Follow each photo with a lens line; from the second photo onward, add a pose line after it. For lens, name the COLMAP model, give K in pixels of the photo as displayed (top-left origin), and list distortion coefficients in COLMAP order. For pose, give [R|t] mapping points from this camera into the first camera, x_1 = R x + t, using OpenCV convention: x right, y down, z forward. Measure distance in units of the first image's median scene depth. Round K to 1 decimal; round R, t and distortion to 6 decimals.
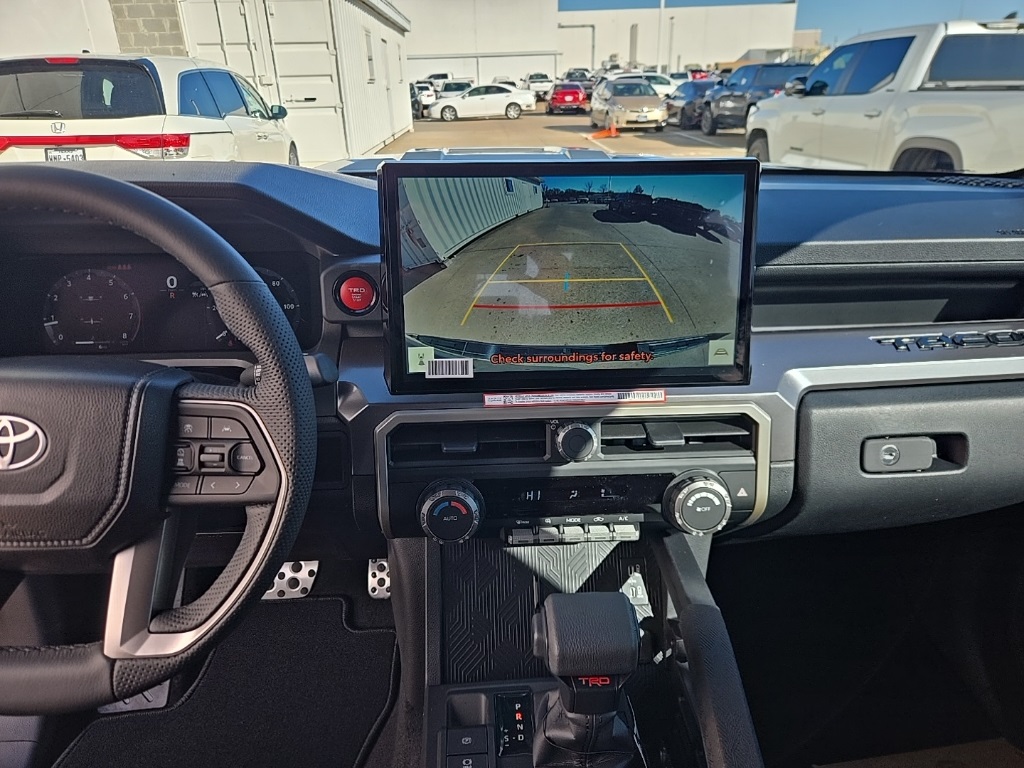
lens RADIAL K [[688.0, 0, 512.4], [0, 688.0, 382.1], [0, 0, 1]] dist [0.045618, -0.031010]
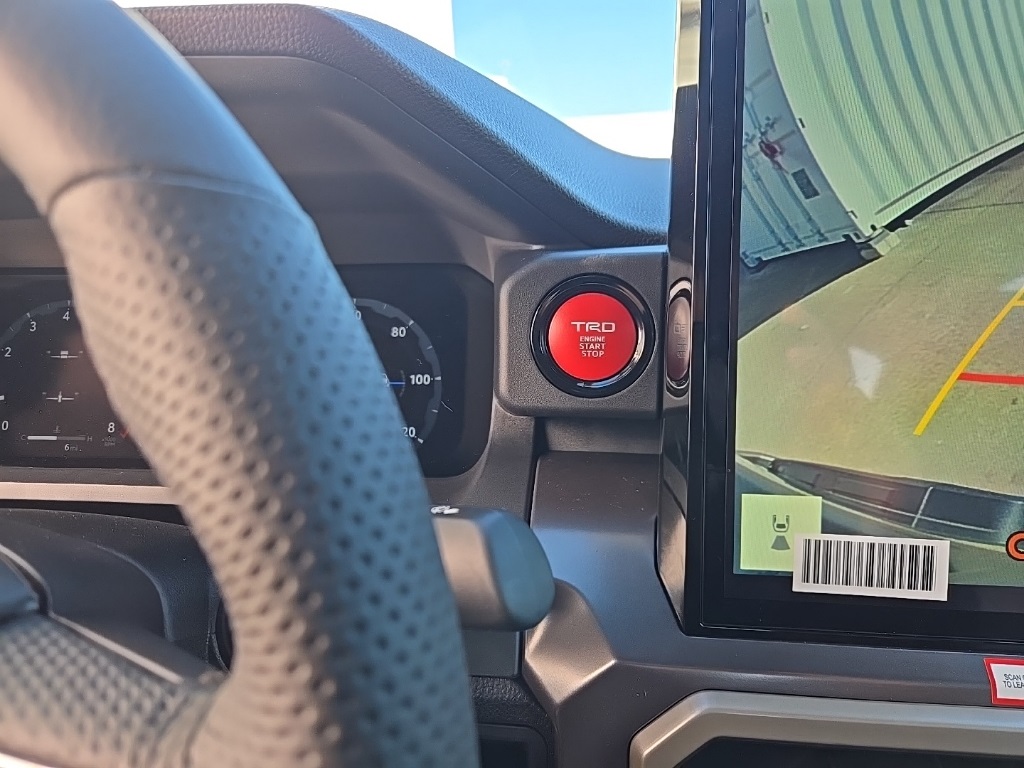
lens RADIAL K [[688.0, 0, 514.1], [0, 688.0, 390.2], [0, 0, 1]] dist [0.045618, -0.031010]
pose [[0.980906, 0.031578, -0.191900, -0.195306], [-0.058446, 0.988983, -0.136003, -0.047441], [0.185492, 0.144622, 0.971945, 0.640015]]
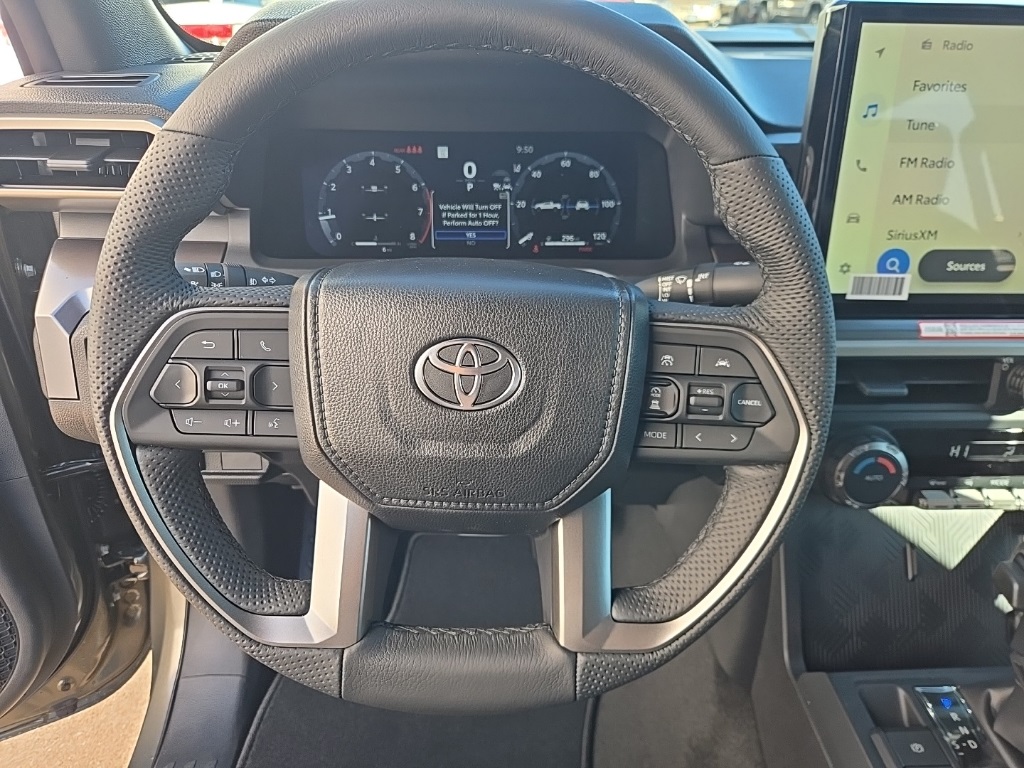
lens RADIAL K [[688.0, 0, 509.5], [0, 688.0, 379.6], [0, 0, 1]] dist [0.045618, -0.031010]
pose [[0.999126, 0.031749, -0.027192, -0.481398], [-0.028390, 0.992835, 0.116075, 0.004506], [0.030683, -0.115202, 0.992868, 0.200290]]
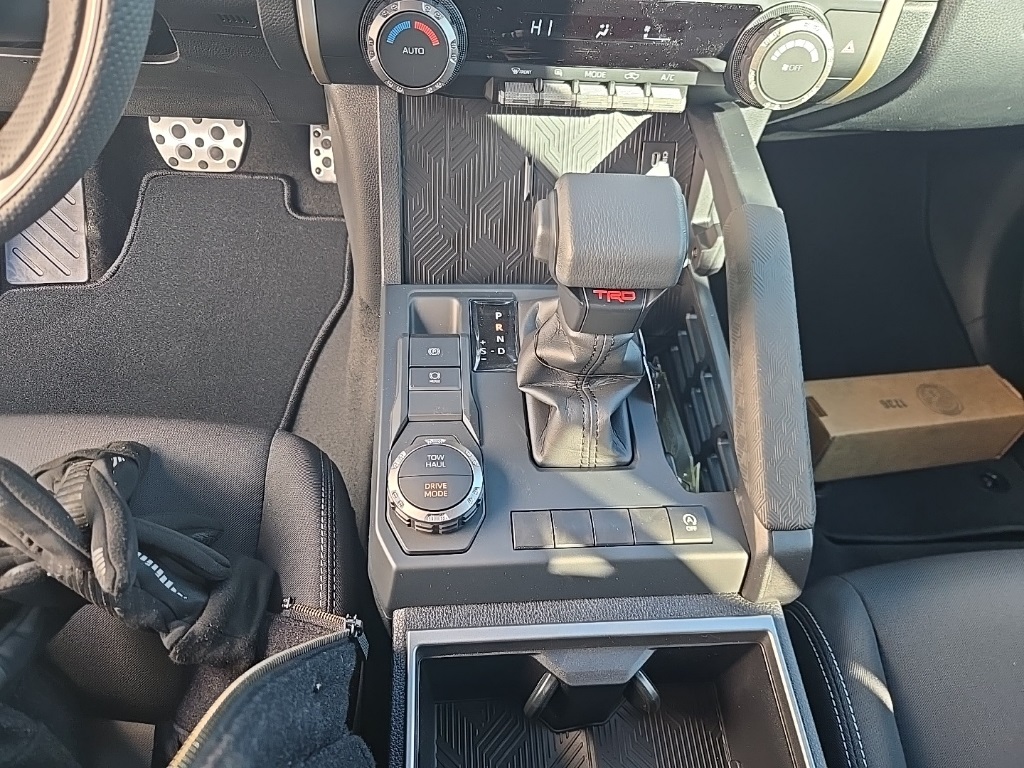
lens RADIAL K [[688.0, 0, 509.2], [0, 688.0, 383.5], [0, 0, 1]] dist [0.045618, -0.031010]
pose [[0.996346, 0.051351, 0.068251, -0.028507], [-0.079652, 0.847085, 0.525455, 0.109894], [-0.030832, -0.528972, 0.848079, 0.270951]]
